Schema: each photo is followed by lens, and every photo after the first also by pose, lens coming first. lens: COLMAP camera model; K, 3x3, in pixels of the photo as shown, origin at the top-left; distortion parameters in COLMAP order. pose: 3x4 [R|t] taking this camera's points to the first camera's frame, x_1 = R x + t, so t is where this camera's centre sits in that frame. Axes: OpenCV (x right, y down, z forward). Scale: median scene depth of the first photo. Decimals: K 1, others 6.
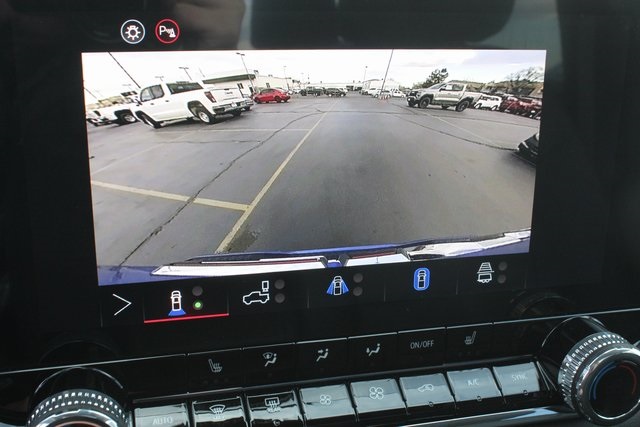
lens RADIAL K [[825.6, 0, 319.4], [0, 825.6, 215.0], [0, 0, 1]] dist [-0.040499, 0.000000]
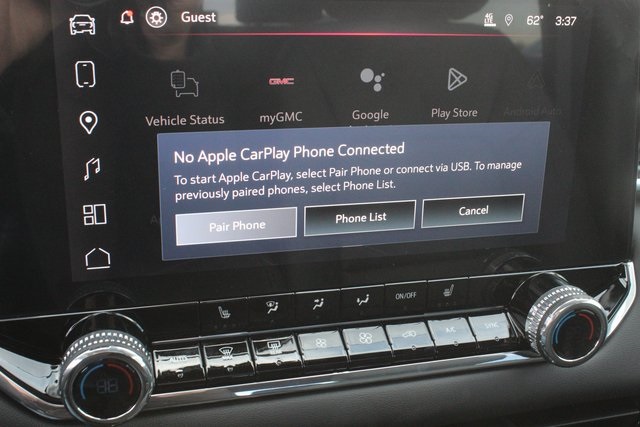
lens RADIAL K [[825.6, 0, 325.3], [0, 825.6, 210.5], [0, 0, 1]] dist [-0.040499, 0.000000]
pose [[0.999563, 0.005610, 0.029039, -0.020232], [-0.006406, 0.999604, 0.027405, 0.010170], [-0.028874, -0.027579, 0.999203, -0.127078]]
